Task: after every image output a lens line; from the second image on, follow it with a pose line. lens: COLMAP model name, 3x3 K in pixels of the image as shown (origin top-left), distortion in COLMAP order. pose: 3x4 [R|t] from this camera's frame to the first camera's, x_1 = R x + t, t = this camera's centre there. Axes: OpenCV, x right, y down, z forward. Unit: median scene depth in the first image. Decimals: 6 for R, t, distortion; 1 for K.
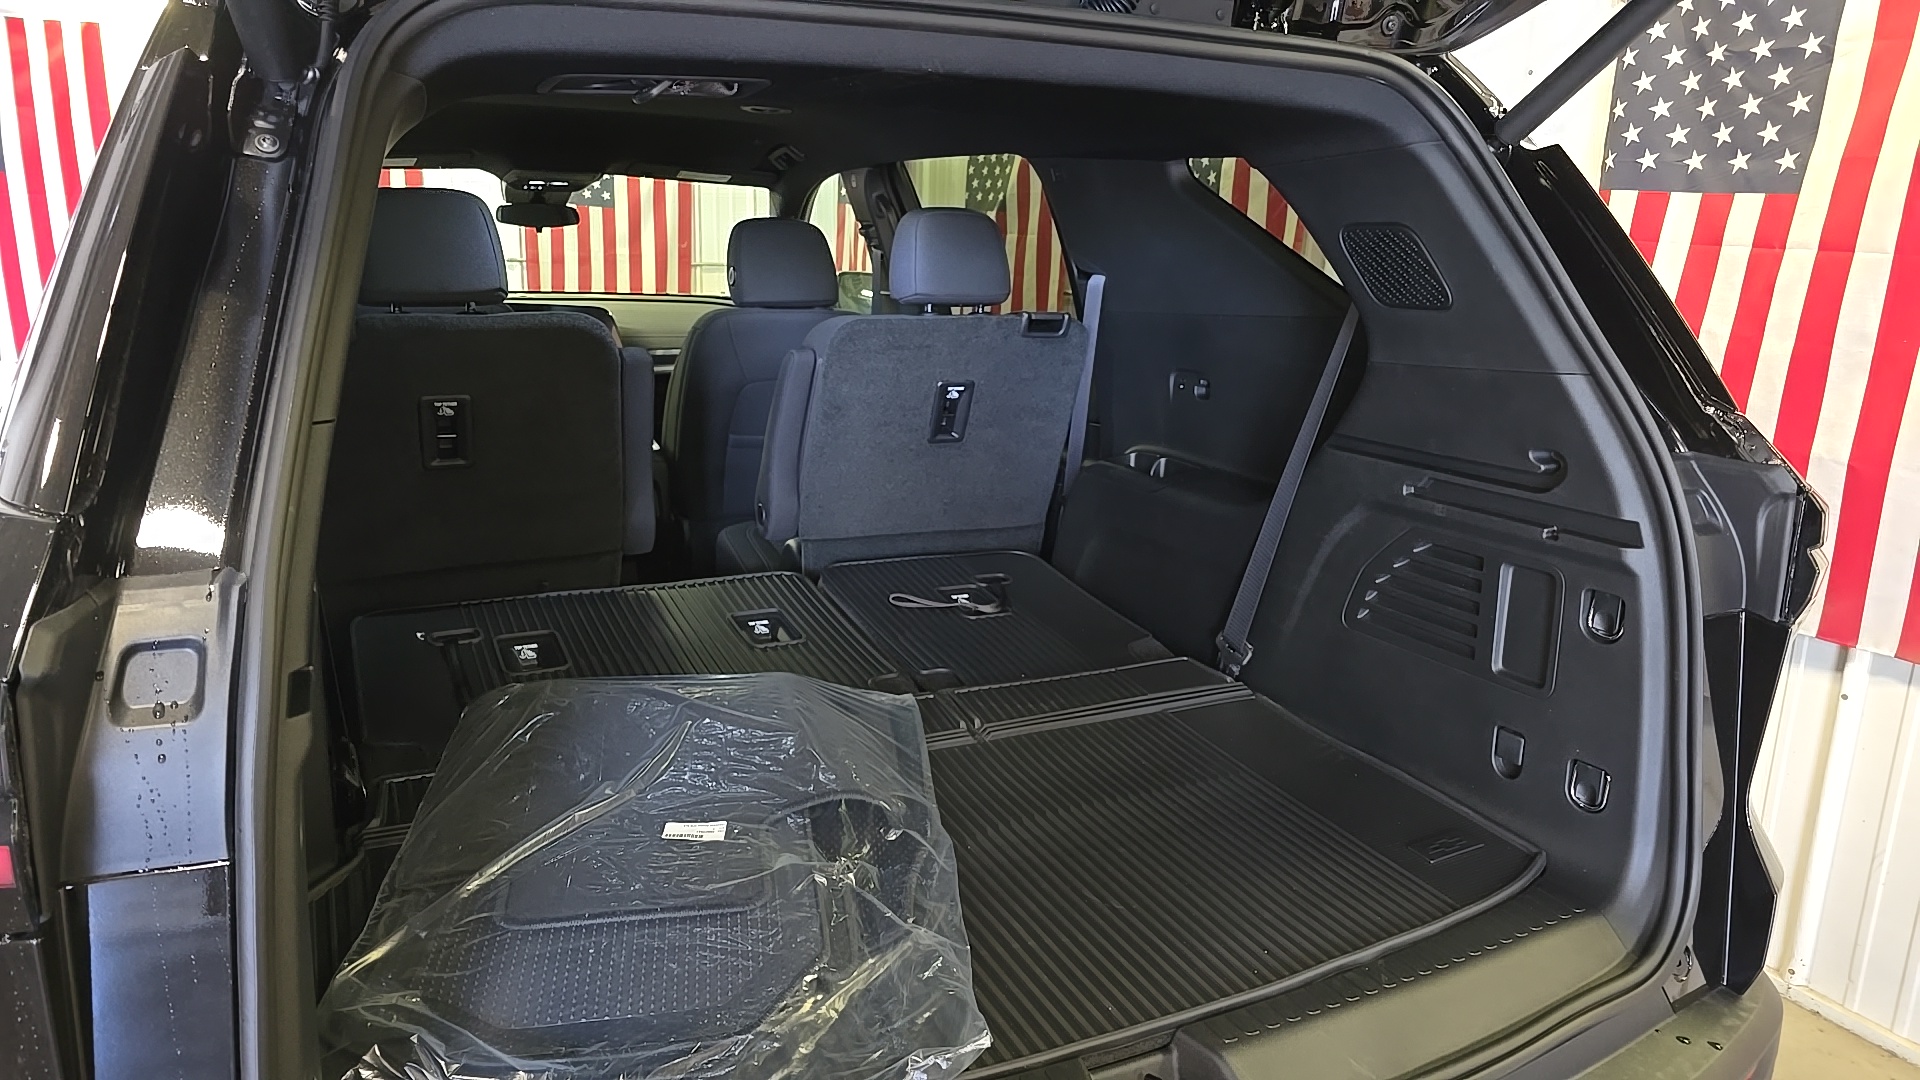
lens RADIAL K [[1304.4, 0, 973.2], [0, 1304.4, 524.1], [0, 0, 1]] dist [0.056975, -0.050532]
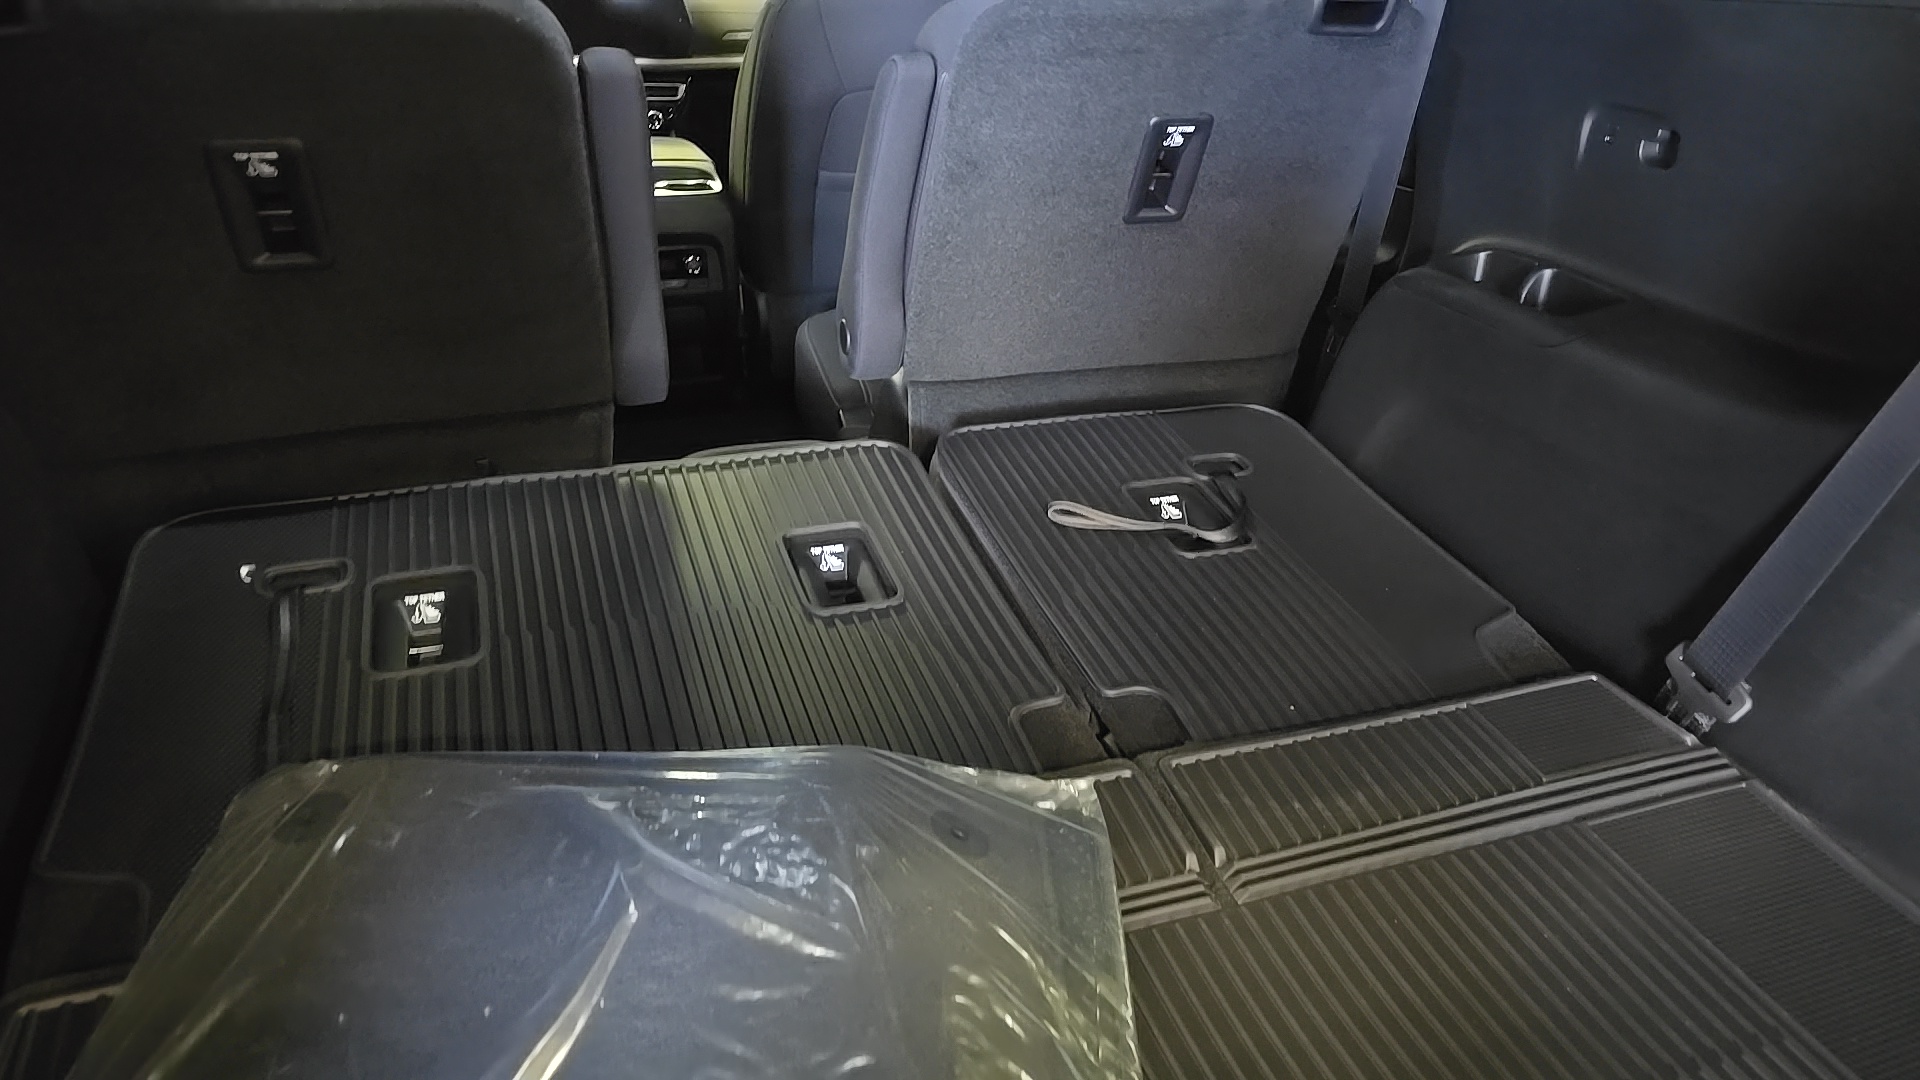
lens RADIAL K [[1304.4, 0, 969.7], [0, 1304.4, 547.1], [0, 0, 1]] dist [0.056975, -0.050532]
pose [[0.993607, 0.057097, -0.097397, -0.040096], [-0.031117, 0.967773, 0.249893, -0.070640], [0.108526, -0.245265, 0.963362, 0.409738]]
